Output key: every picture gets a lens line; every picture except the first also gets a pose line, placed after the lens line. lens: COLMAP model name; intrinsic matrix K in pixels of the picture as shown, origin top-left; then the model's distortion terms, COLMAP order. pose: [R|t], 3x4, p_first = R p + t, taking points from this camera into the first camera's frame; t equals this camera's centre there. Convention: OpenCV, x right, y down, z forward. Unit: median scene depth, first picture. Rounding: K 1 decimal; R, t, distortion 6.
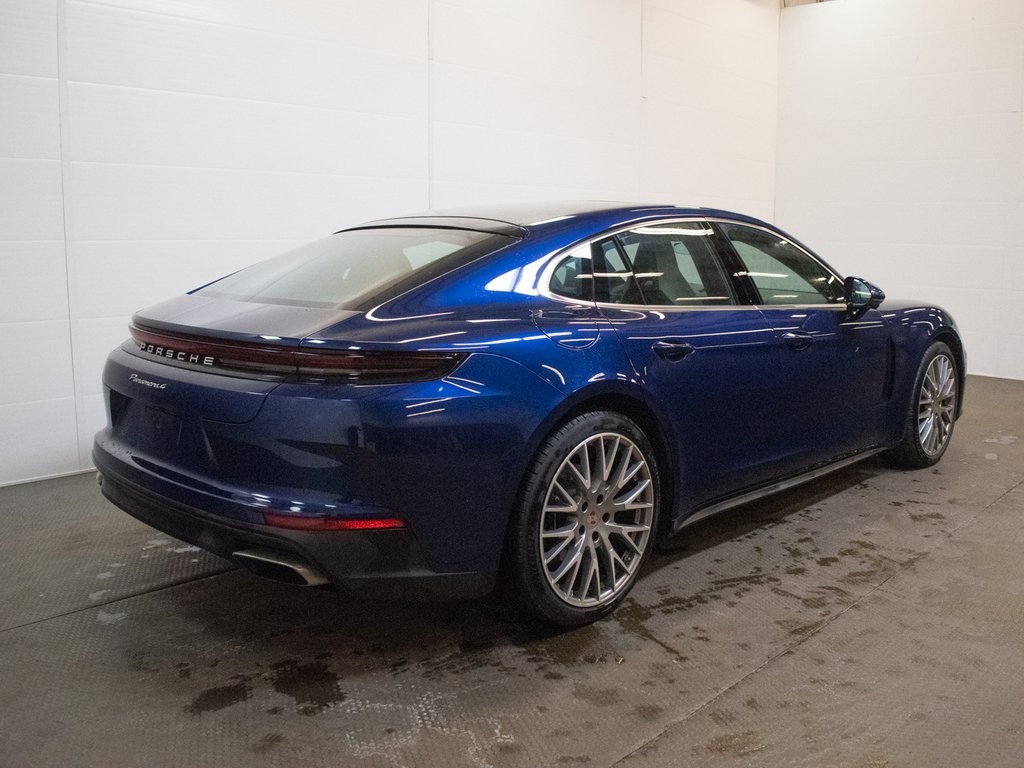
lens RADIAL K [[894.4, 0, 512.4], [0, 894.4, 384.5], [0, 0, 1]] dist [-0.103035, 0.000739]
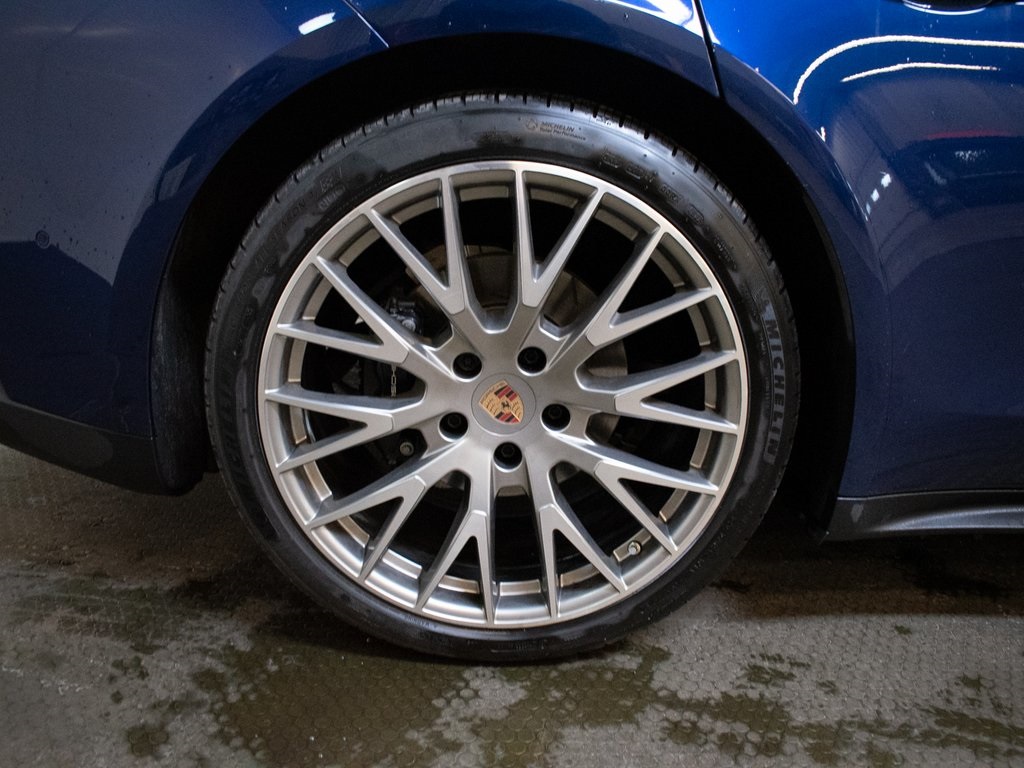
lens RADIAL K [[894.4, 0, 512.5], [0, 894.4, 381.9], [0, 0, 1]] dist [-0.103035, 0.000739]
pose [[0.710705, 0.246340, -0.658950, 0.328531], [-0.149111, 0.968153, 0.201110, 0.065781], [0.687506, -0.044673, 0.724803, 0.731263]]
